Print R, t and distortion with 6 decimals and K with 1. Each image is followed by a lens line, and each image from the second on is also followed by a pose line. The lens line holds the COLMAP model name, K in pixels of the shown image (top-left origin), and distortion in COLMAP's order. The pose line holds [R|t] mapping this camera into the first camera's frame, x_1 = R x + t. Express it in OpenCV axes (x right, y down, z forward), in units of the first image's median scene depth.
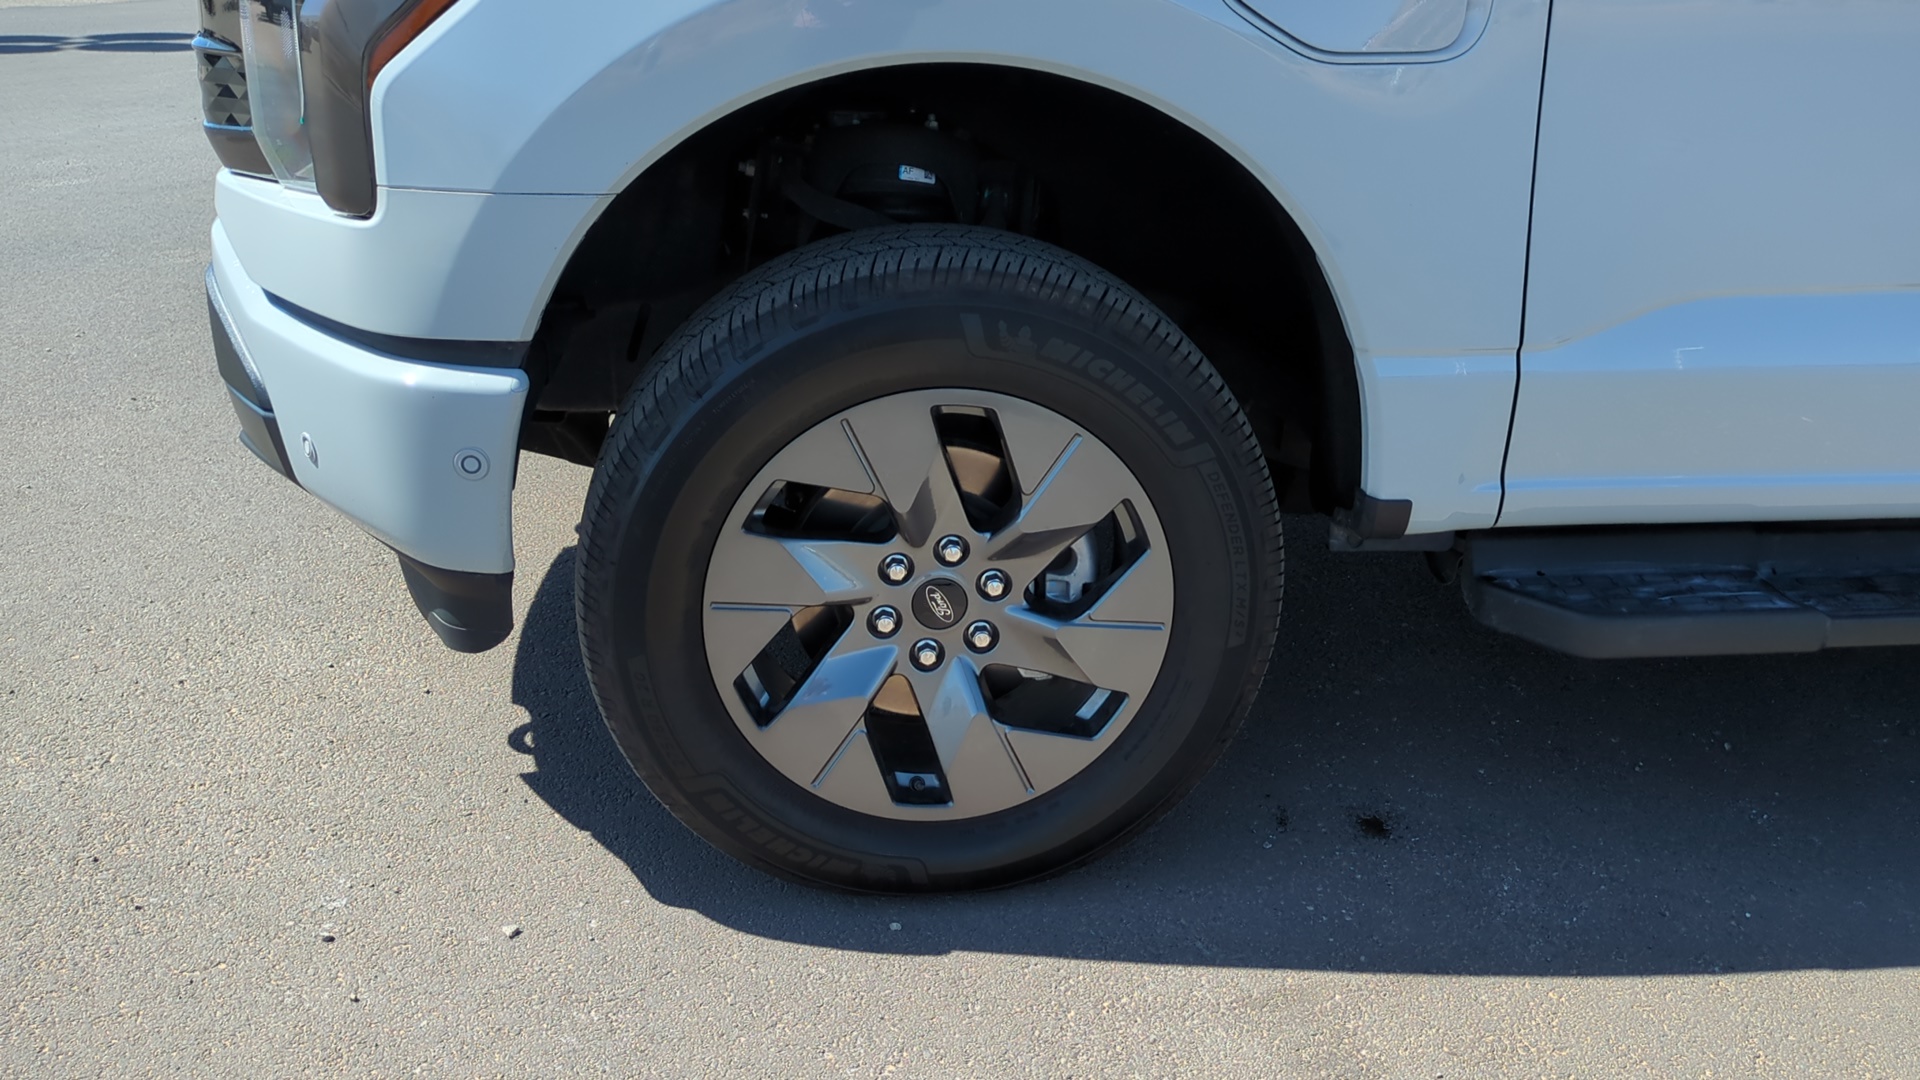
lens RADIAL K [[1646.5, 0, 963.6], [0, 1646.5, 550.9], [0, 0, 1]] dist [0.058804, -0.066549]
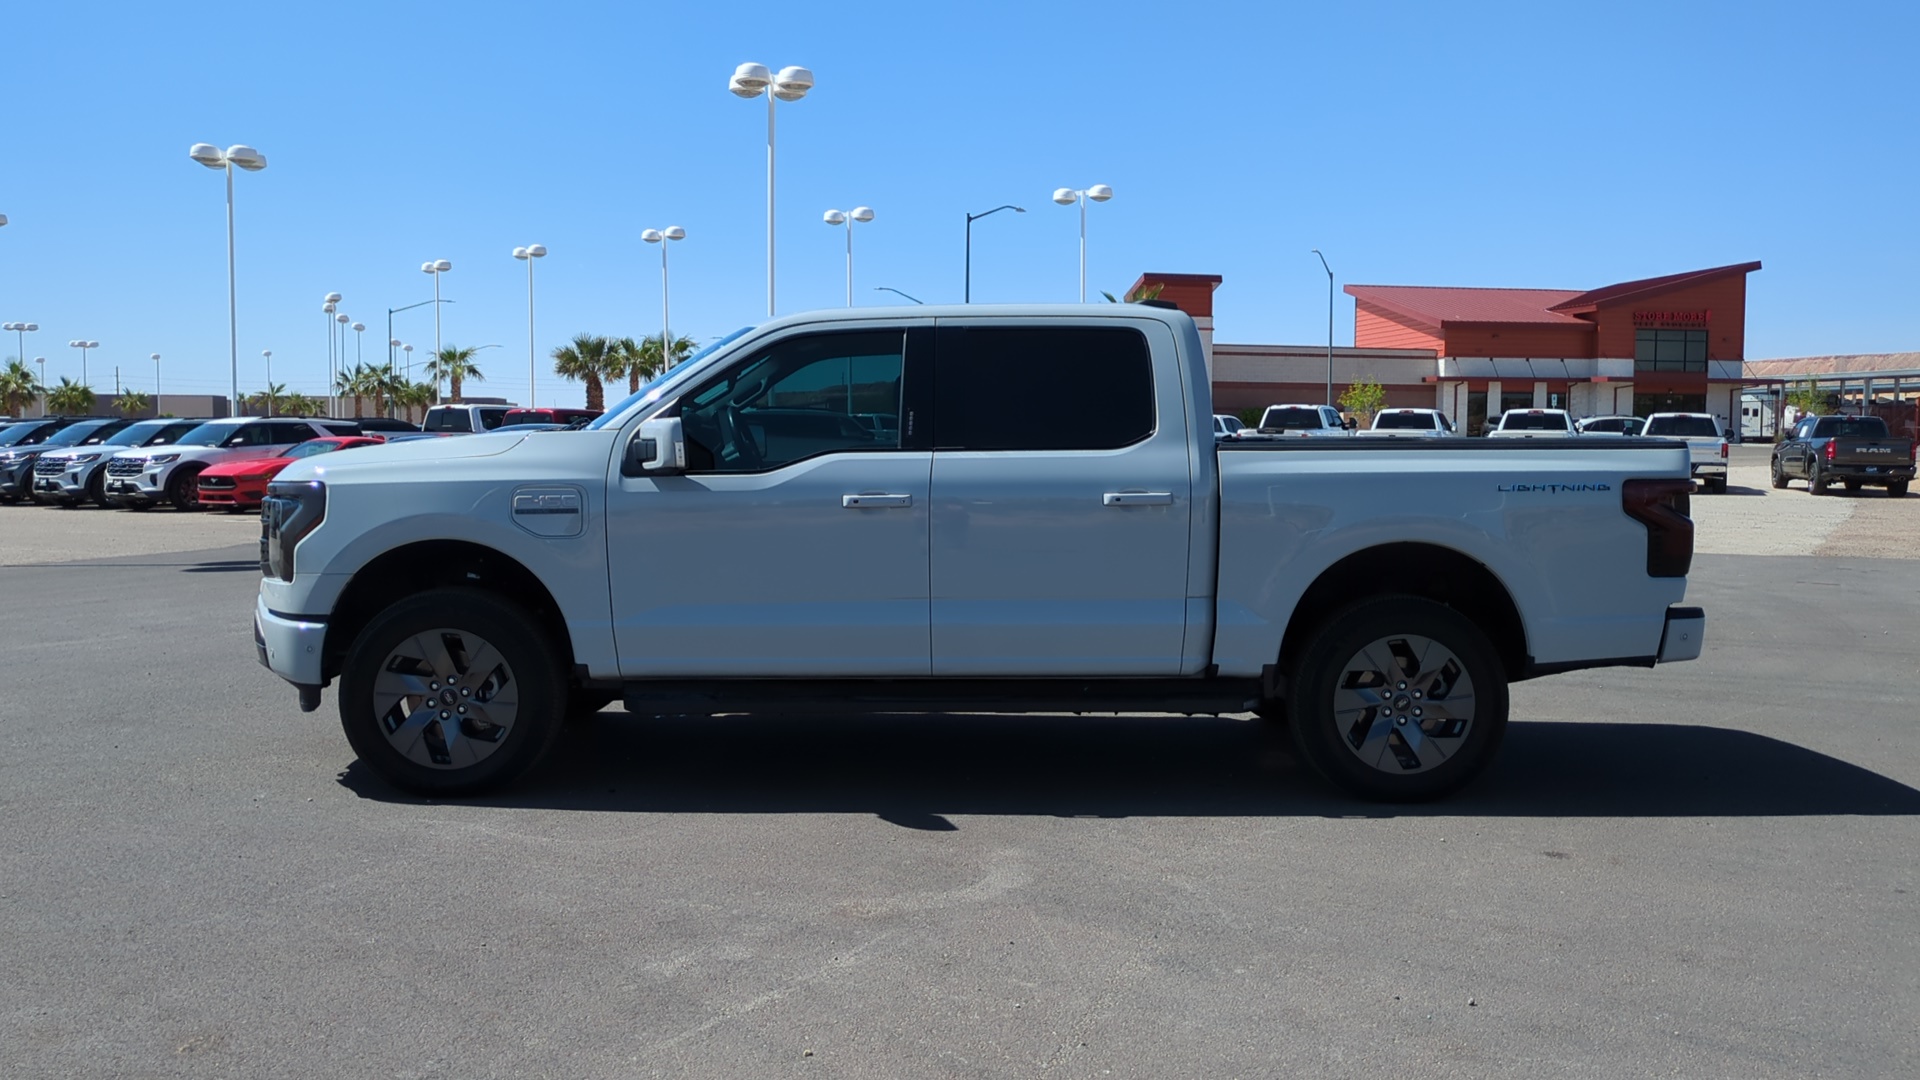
lens RADIAL K [[1646.5, 0, 969.4], [0, 1646.5, 536.2], [0, 0, 1]] dist [0.058804, -0.066549]
pose [[0.994733, -0.014286, -0.101502, 1.349625], [-0.018335, 0.949470, -0.313322, 0.737627], [0.100849, 0.313533, 0.944207, -2.099905]]
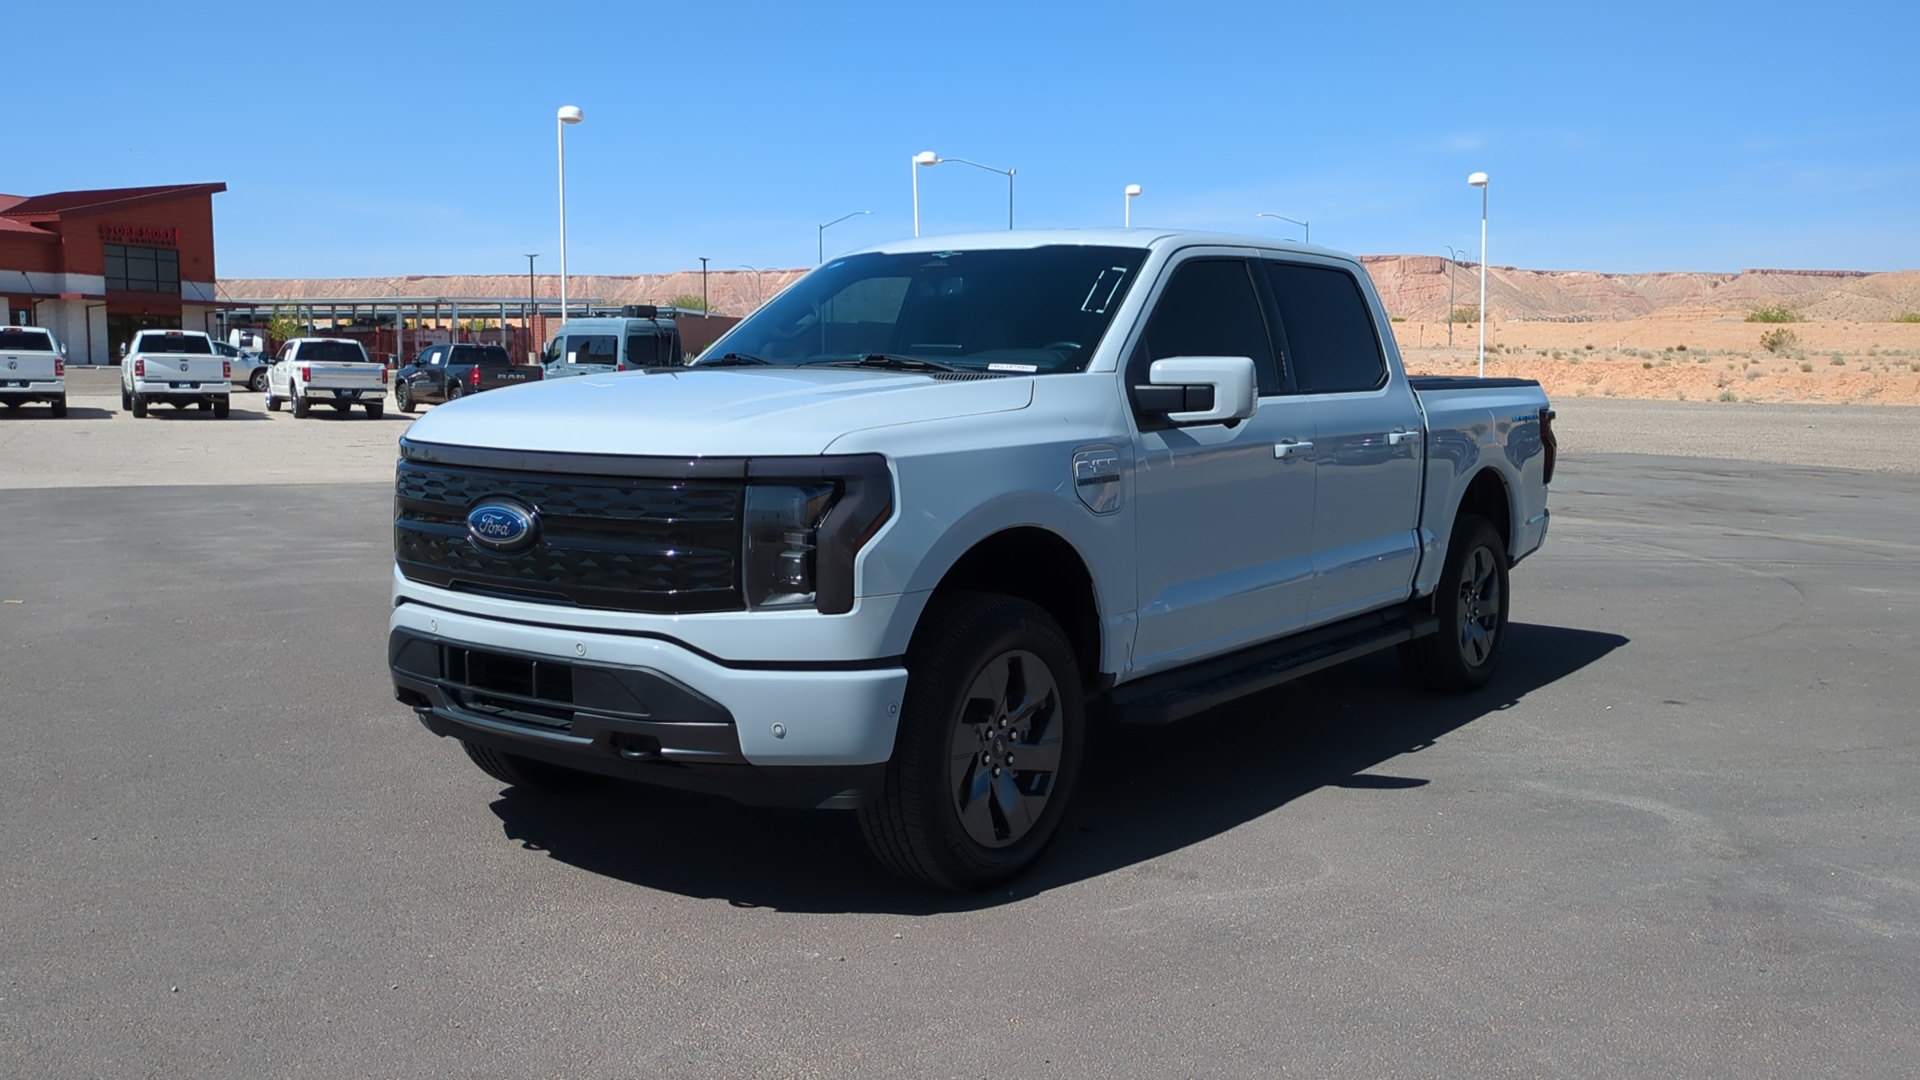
lens RADIAL K [[1646.5, 0, 970.6], [0, 1646.5, 546.0], [0, 0, 1]] dist [0.058804, -0.066549]
pose [[0.686303, -0.097428, 0.720760, -1.706670], [0.277930, 0.950910, -0.136104, 0.068710], [-0.672118, 0.293730, 0.679691, -0.658226]]
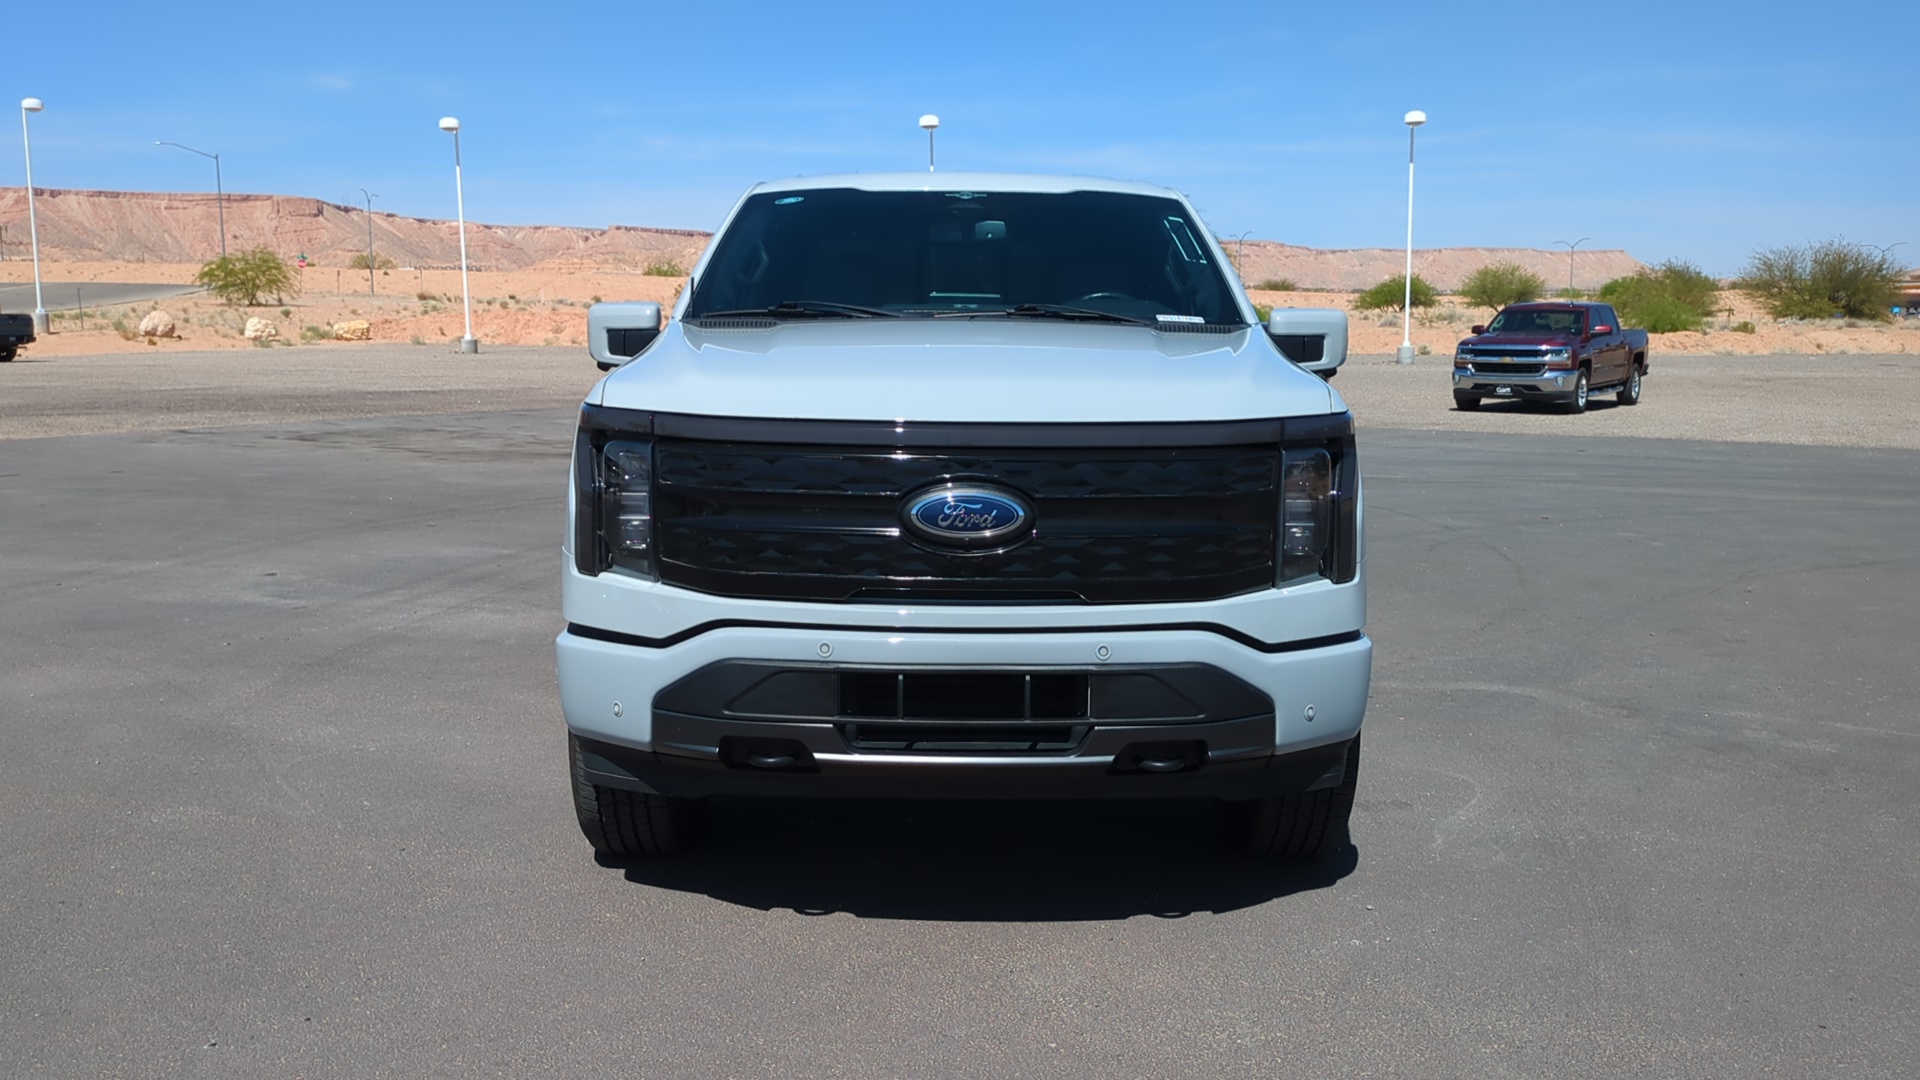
lens RADIAL K [[1646.5, 0, 971.9], [0, 1646.5, 534.0], [0, 0, 1]] dist [0.058804, -0.066549]
pose [[0.112301, -0.148379, 0.982533, -2.310315], [0.362850, 0.926631, 0.098464, -0.592960], [-0.925056, 0.345454, 0.157901, 0.988083]]
